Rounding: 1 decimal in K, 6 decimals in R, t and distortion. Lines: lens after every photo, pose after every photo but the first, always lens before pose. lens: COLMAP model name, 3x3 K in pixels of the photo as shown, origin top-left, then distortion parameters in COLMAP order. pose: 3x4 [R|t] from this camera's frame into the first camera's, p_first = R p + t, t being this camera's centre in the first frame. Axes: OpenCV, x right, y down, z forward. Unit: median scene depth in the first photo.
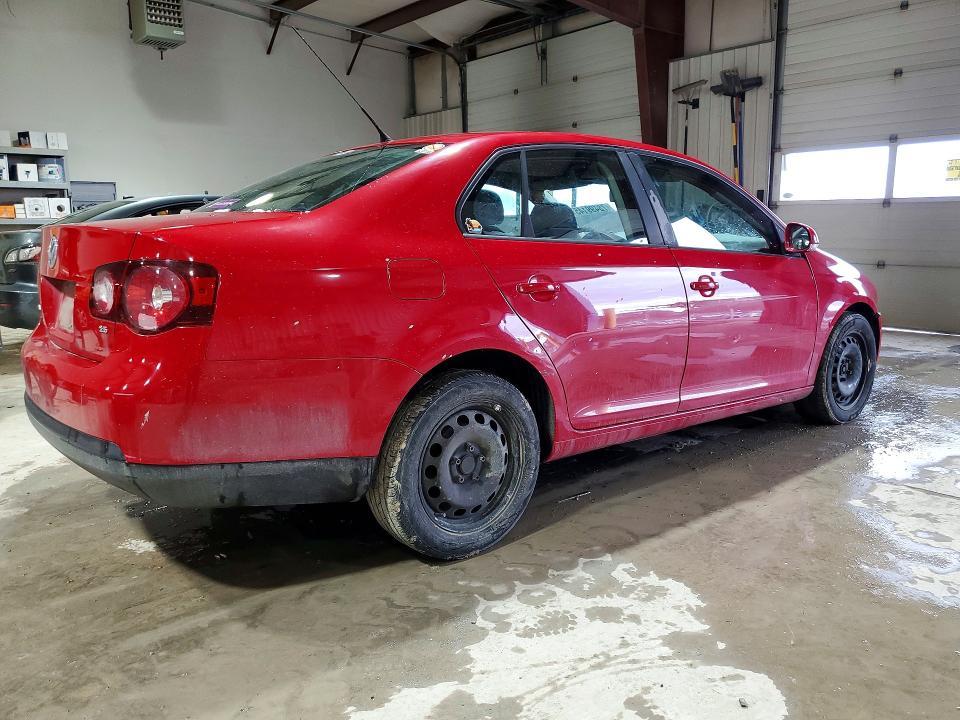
lens RADIAL K [[767.1, 0, 489.6], [0, 767.1, 360.4], [0, 0, 1]] dist [0.013463, -0.000735]
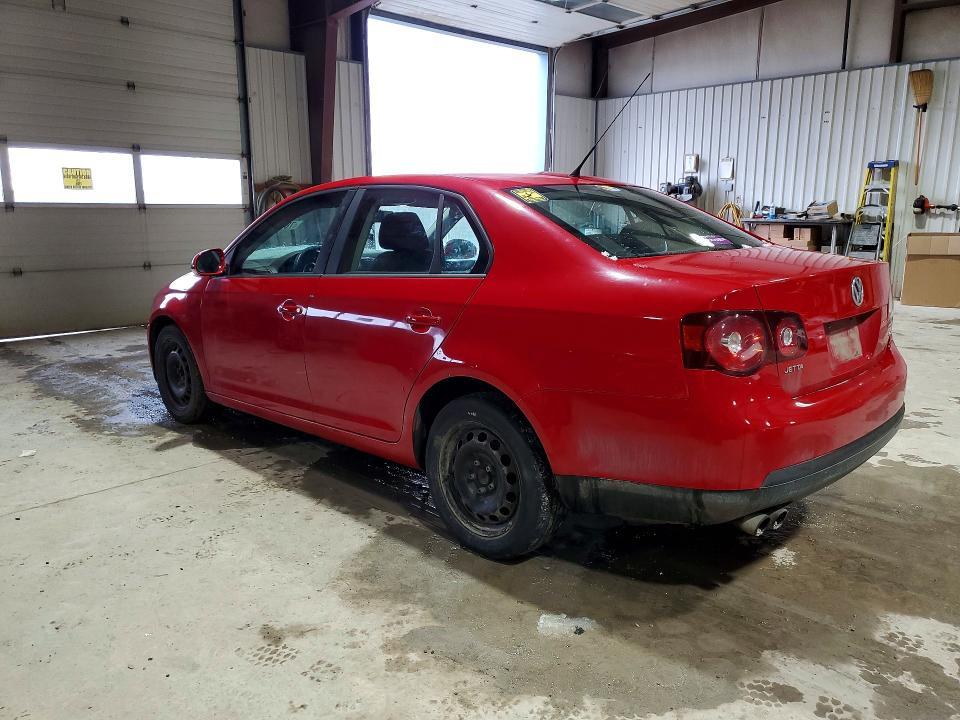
lens RADIAL K [[716.2, 0, 504.1], [0, 716.2, 397.9], [0, 0, 1]] dist [0.017280, 0.003490]
pose [[-0.093414, -0.253476, 0.962821, -1.256373], [0.171840, 0.948432, 0.266360, -0.302279], [-0.980686, 0.190333, -0.045040, 1.286989]]
